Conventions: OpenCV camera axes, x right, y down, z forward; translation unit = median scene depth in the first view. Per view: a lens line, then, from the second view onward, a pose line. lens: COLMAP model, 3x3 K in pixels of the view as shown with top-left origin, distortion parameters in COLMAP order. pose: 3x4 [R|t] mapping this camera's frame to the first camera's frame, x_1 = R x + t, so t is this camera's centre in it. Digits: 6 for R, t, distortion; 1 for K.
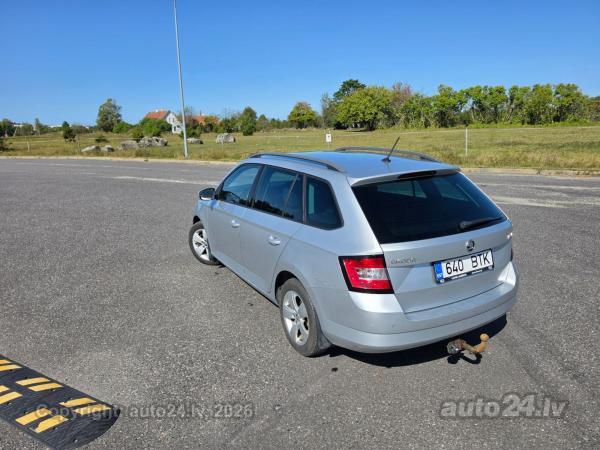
lens RADIAL K [[411.1, 0, 295.5], [0, 411.1, 226.0], [0, 0, 1]] dist [0.039331, -0.041710]
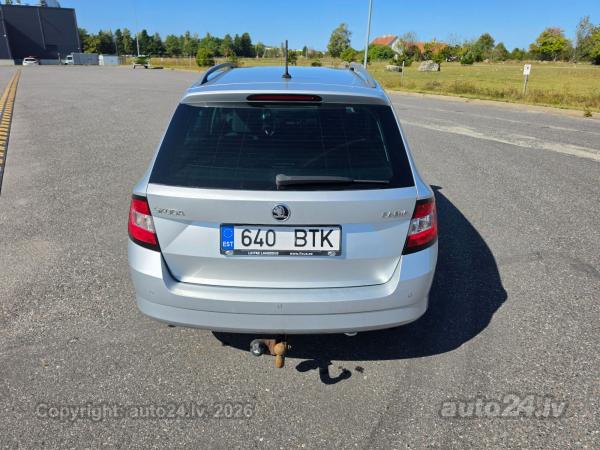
lens RADIAL K [[409.7, 0, 294.8], [0, 409.7, 225.1], [0, 0, 1]] dist [0.050920, -0.056343]
pose [[0.876049, 0.218743, -0.429756, 0.733646], [-0.149179, 0.970416, 0.189836, -0.060675], [0.458568, -0.102195, 0.882764, 0.432602]]
